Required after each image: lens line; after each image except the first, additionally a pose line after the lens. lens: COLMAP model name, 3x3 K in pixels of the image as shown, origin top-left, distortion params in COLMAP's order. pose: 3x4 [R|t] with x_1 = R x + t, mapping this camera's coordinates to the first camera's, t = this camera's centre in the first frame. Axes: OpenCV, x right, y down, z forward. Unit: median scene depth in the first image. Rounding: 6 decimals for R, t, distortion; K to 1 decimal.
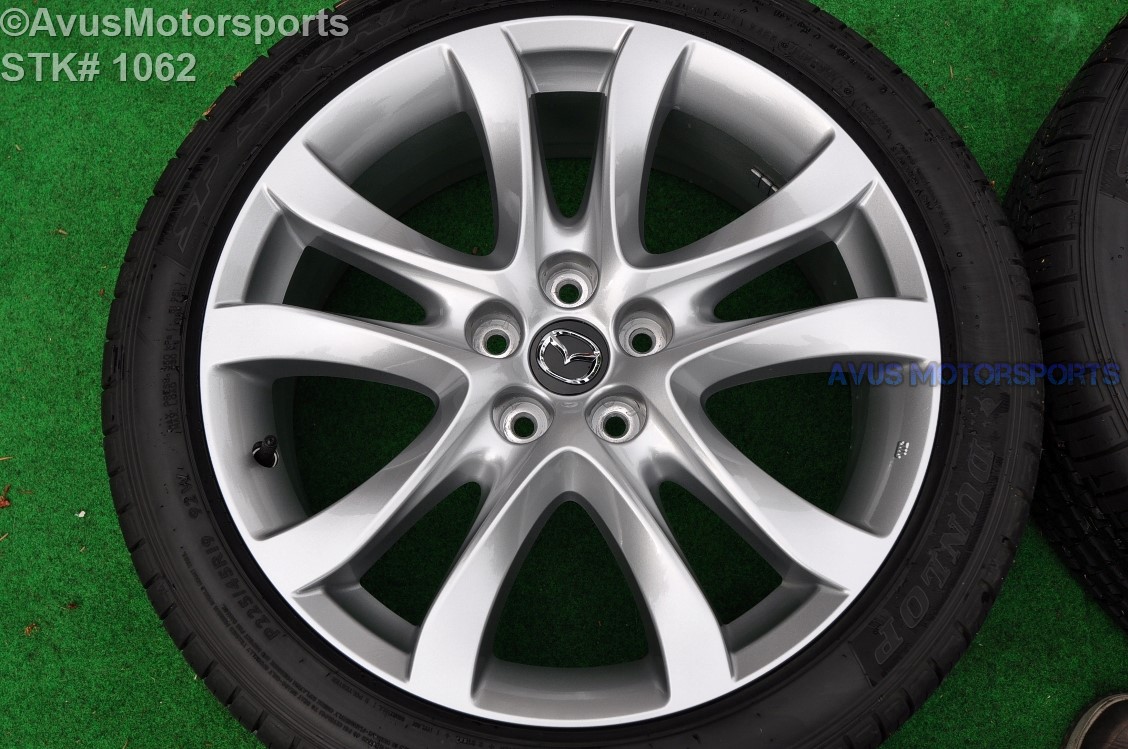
lens RADIAL K [[1169.7, 0, 564.3], [0, 1169.7, 379.2], [0, 0, 1]] dist [0.007439, 0.000000]
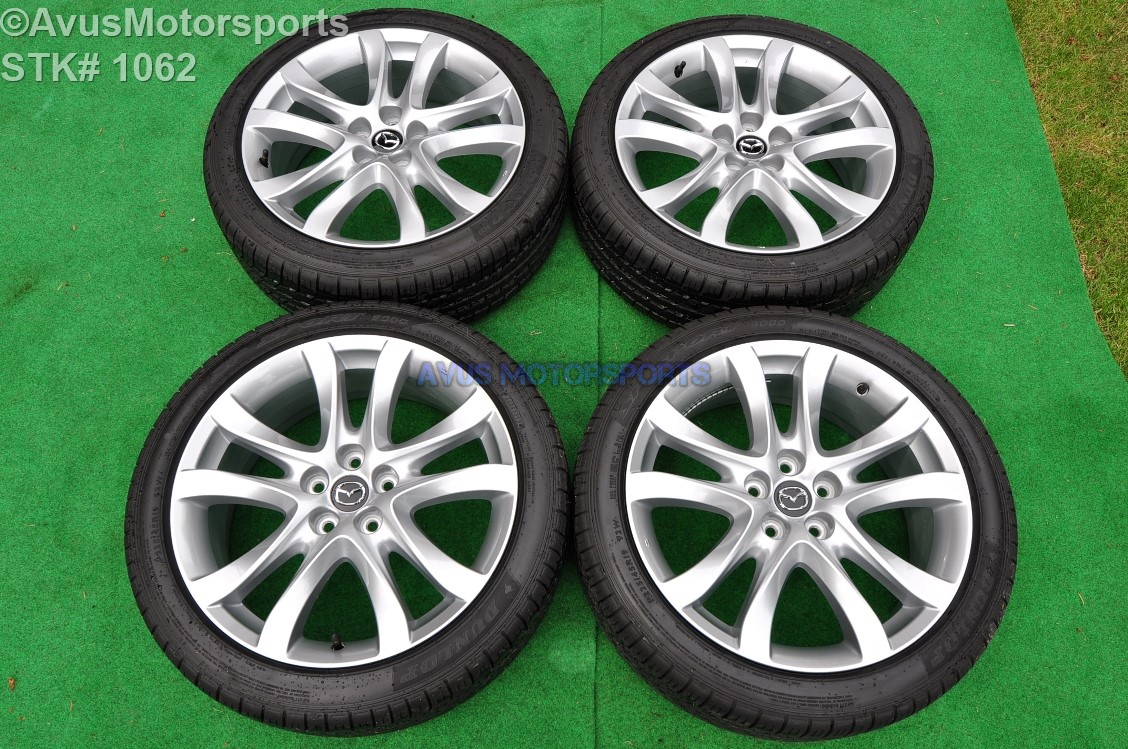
lens RADIAL K [[894.6, 0, 563.9], [0, 894.6, 371.4], [0, 0, 1]] dist [0.002966, -0.002943]
pose [[0.999949, -0.009293, 0.003862, 0.388694], [0.009838, 0.983525, -0.180506, 0.059805], [-0.002121, 0.180535, 0.983566, -0.634387]]
